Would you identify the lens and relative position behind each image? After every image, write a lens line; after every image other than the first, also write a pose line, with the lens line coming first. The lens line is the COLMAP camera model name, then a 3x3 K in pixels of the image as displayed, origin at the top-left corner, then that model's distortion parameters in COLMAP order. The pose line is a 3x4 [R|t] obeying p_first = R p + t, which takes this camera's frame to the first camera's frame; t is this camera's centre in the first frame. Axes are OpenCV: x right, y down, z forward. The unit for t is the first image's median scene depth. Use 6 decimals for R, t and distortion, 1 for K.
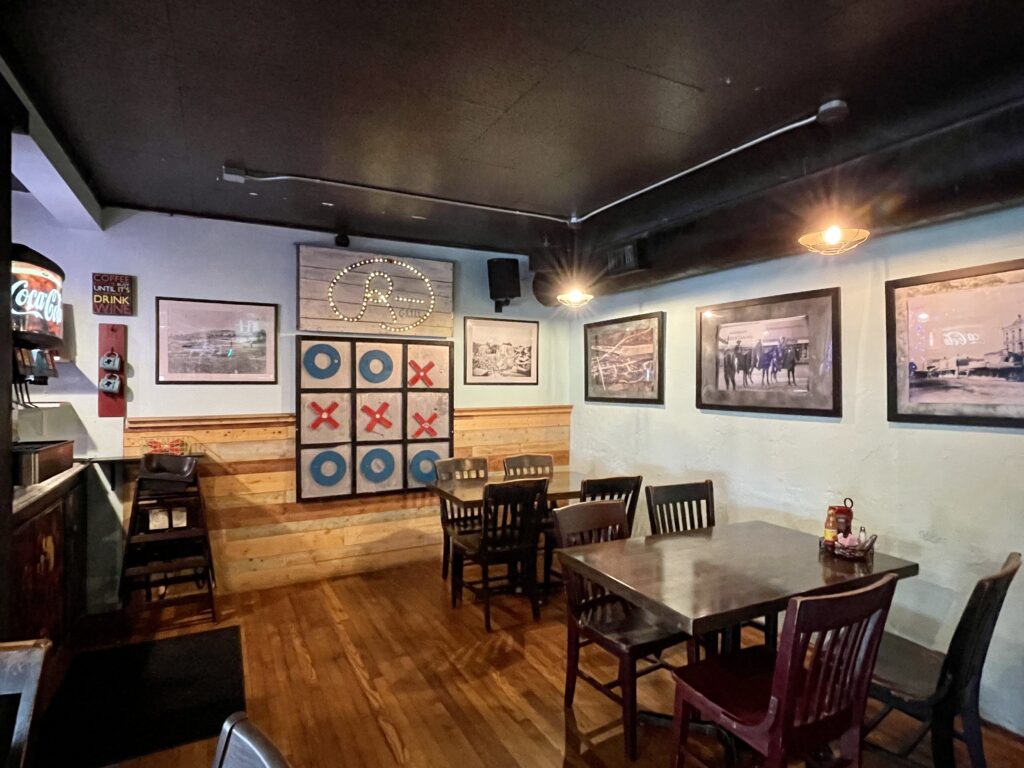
lens RADIAL K [[549.1, 0, 511.2], [0, 549.1, 381.4], [0, 0, 1]] dist [-0.000571, -0.000405]
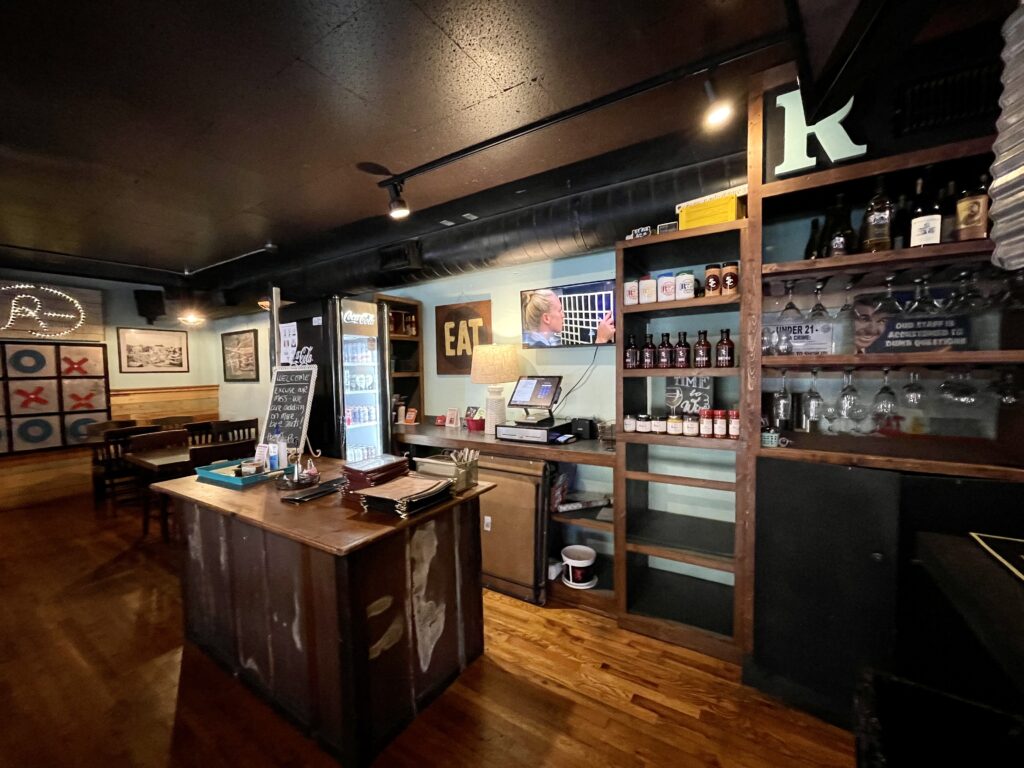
lens RADIAL K [[406.9, 0, 510.2], [0, 406.9, 388.2], [0, 0, 1]] dist [-0.003173, -0.000479]
pose [[0.871336, -0.039528, 0.489093, 0.312735], [0.015780, 0.998492, 0.052585, 0.005922], [-0.490434, -0.038101, 0.870645, -0.503729]]
